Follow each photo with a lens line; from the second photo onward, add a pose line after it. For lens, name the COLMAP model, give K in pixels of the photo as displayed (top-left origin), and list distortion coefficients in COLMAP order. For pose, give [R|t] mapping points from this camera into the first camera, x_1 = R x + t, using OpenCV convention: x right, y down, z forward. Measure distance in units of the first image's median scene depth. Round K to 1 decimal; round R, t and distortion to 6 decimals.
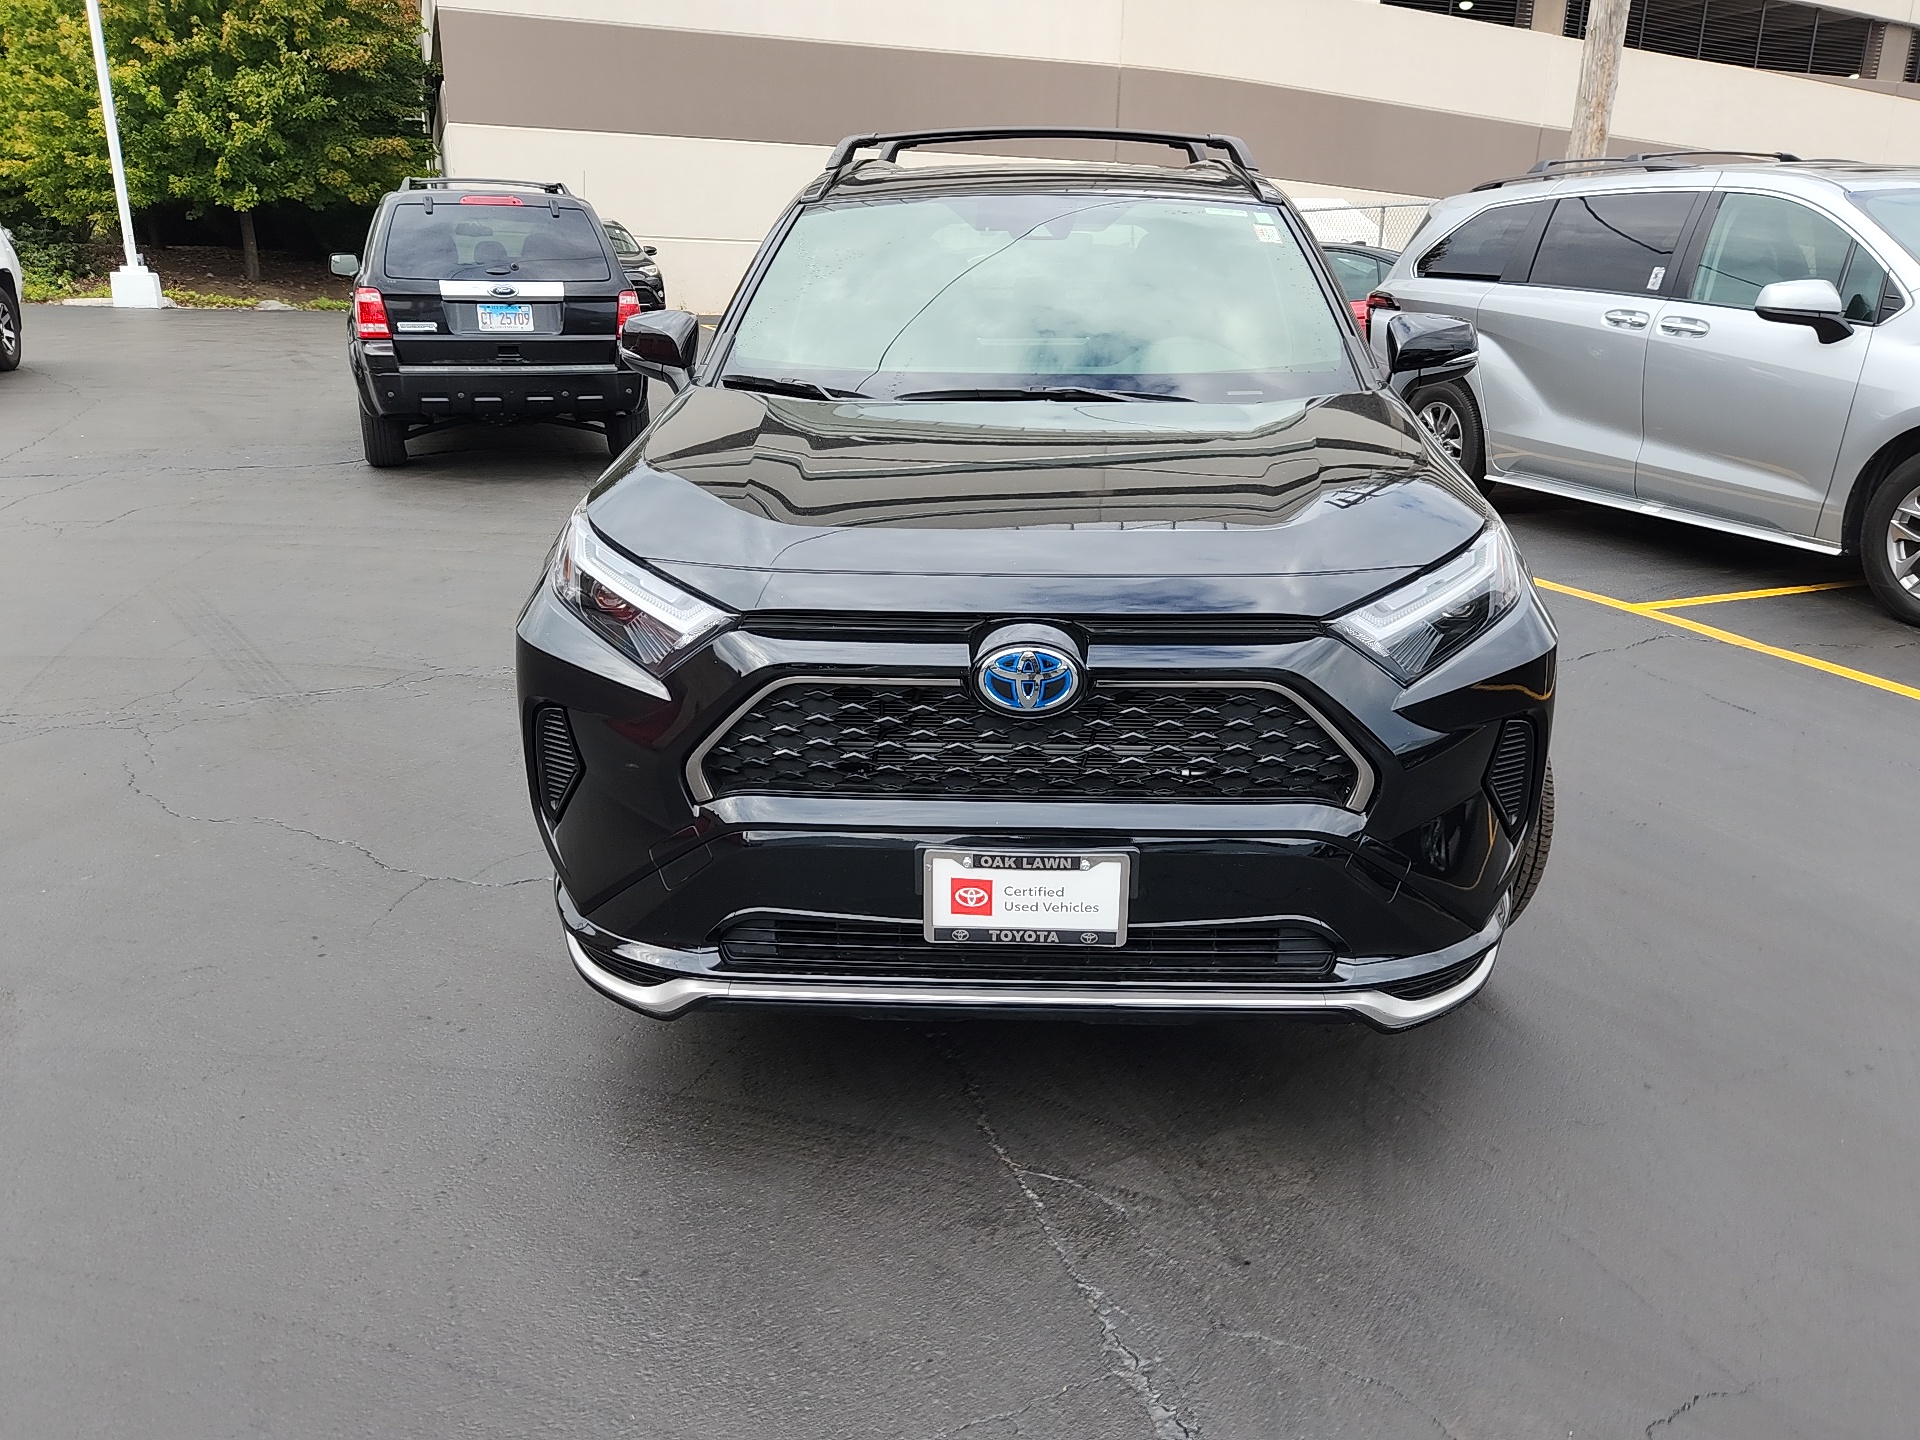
lens RADIAL K [[1459.6, 0, 1006.0], [0, 1459.6, 724.6], [0, 0, 1]] dist [0.057222, -0.043498]
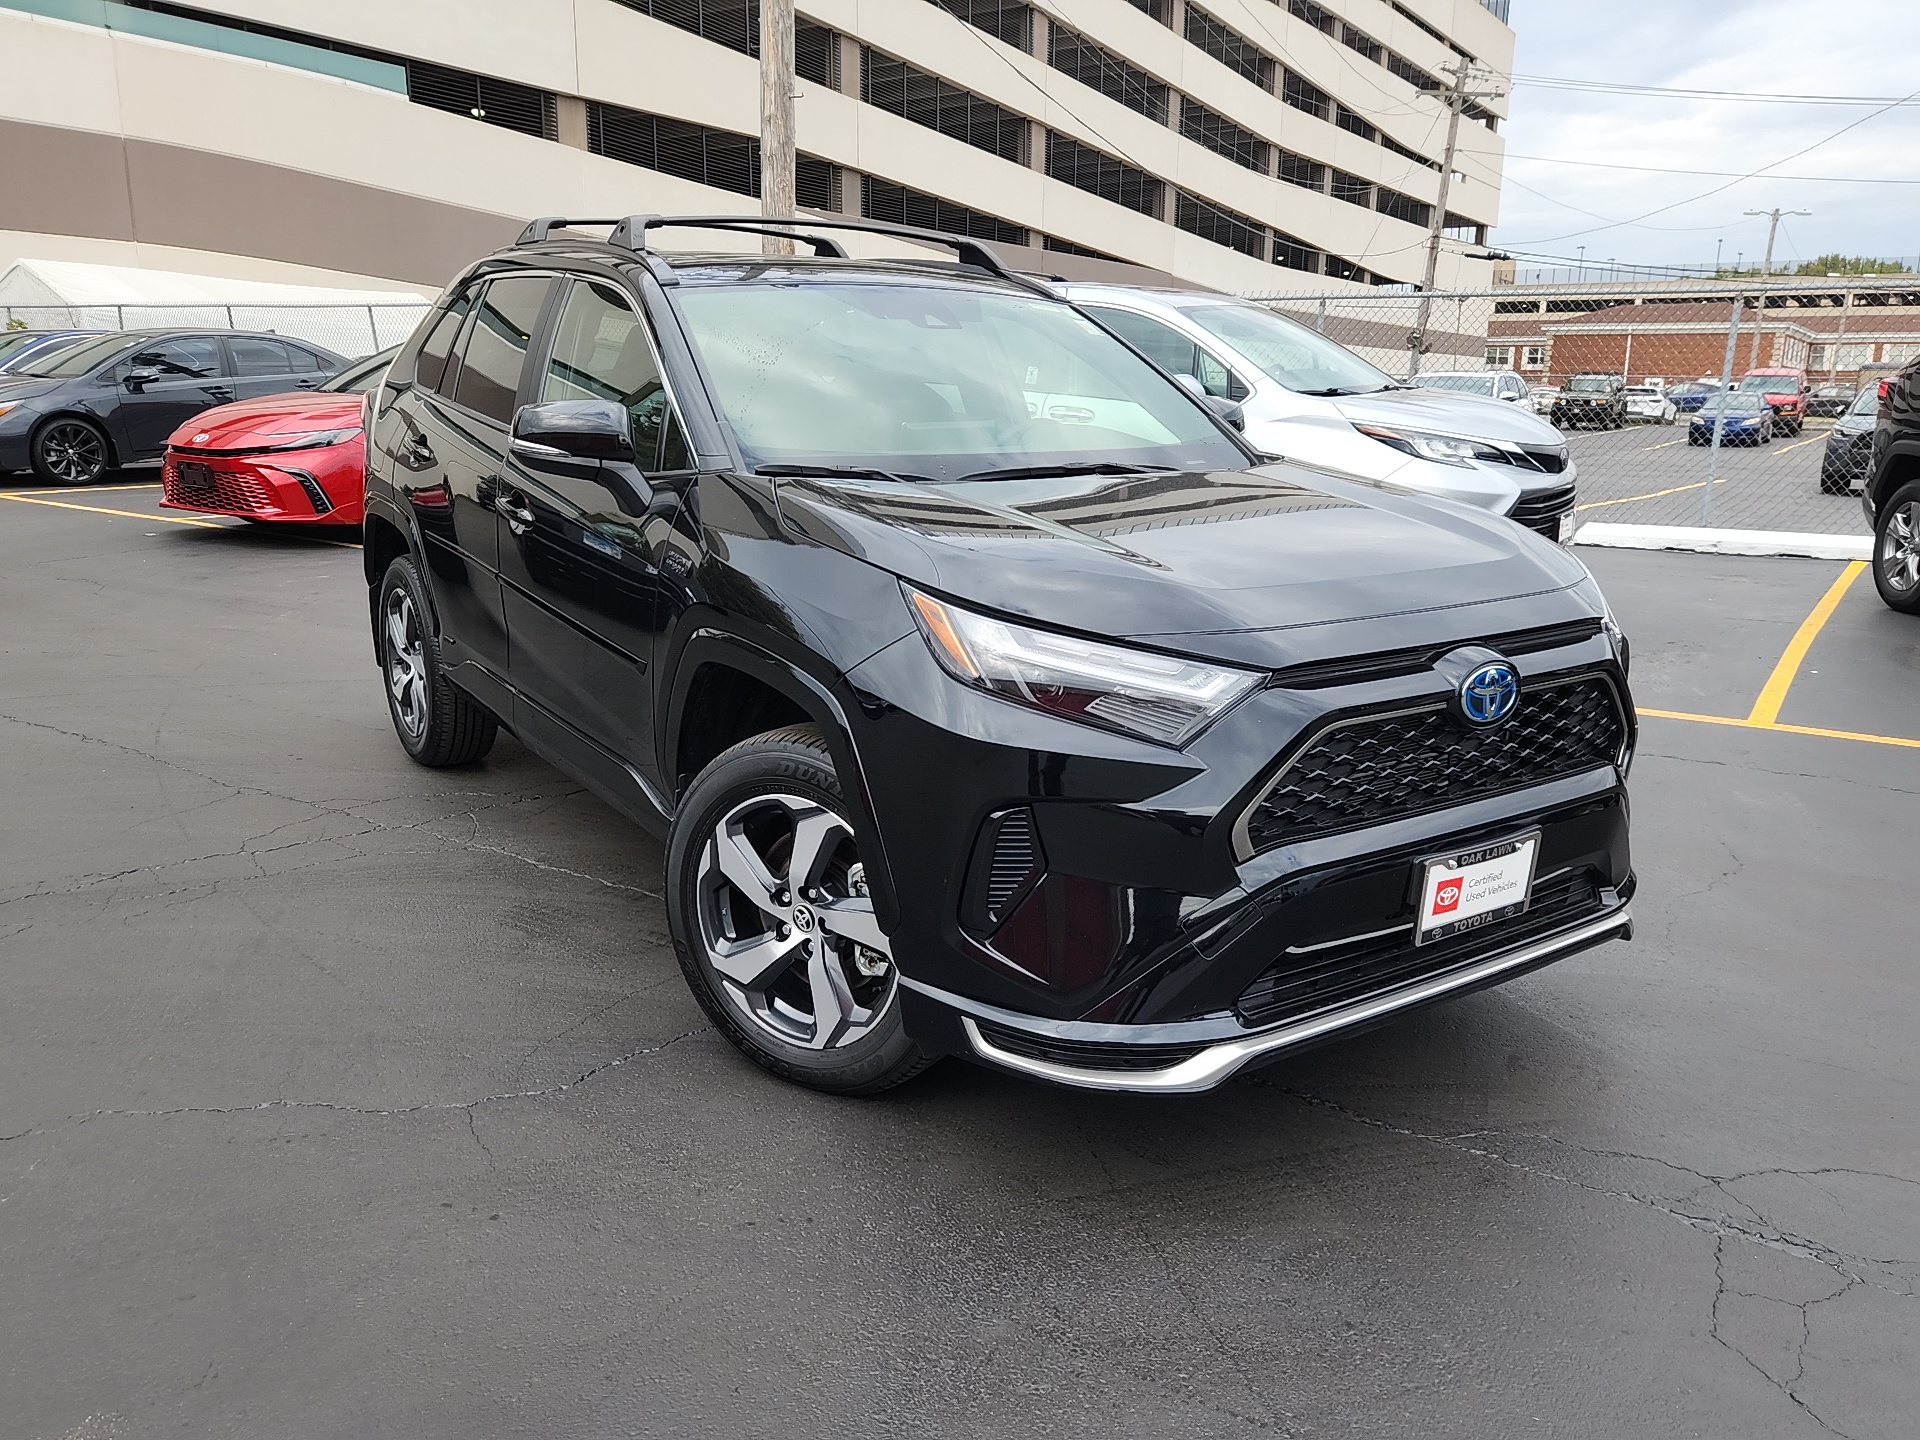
lens RADIAL K [[1459.6, 0, 1006.0], [0, 1459.6, 724.6], [0, 0, 1]] dist [0.057222, -0.043498]
pose [[0.801195, -0.141344, 0.581470, -0.927566], [0.177262, 0.984151, -0.005018, -0.066040], [-0.571545, 0.107093, 0.813552, 0.257879]]
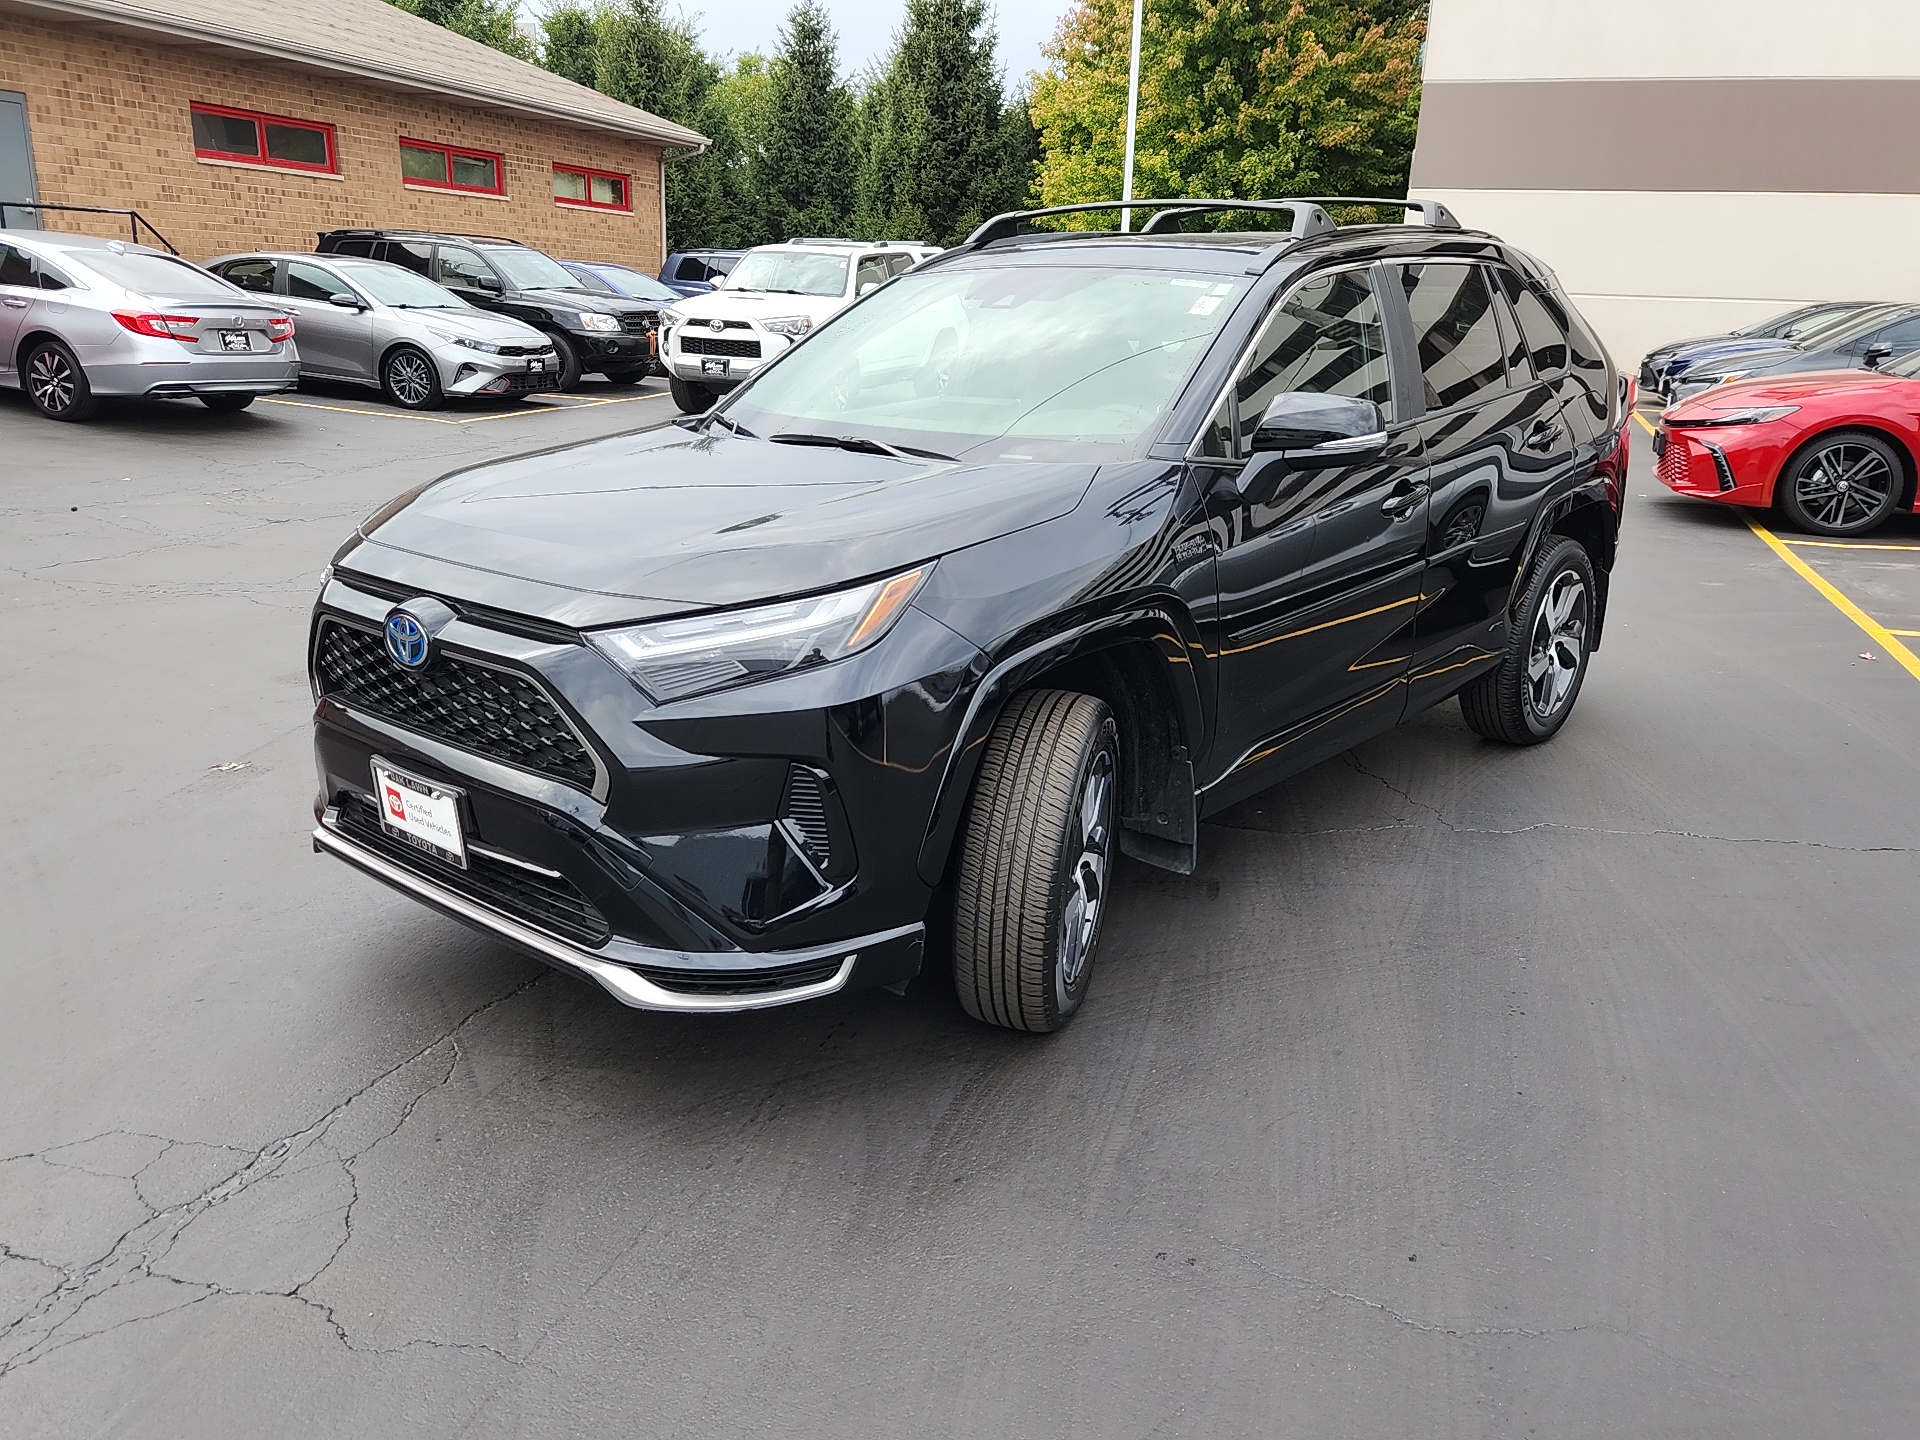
lens RADIAL K [[1459.6, 0, 1006.0], [0, 1459.6, 724.6], [0, 0, 1]] dist [0.057222, -0.043498]
pose [[0.790454, 0.180016, -0.585471, 1.155167], [-0.200632, 0.979201, 0.030201, -0.099362], [0.578731, 0.093592, 0.810130, 0.240102]]
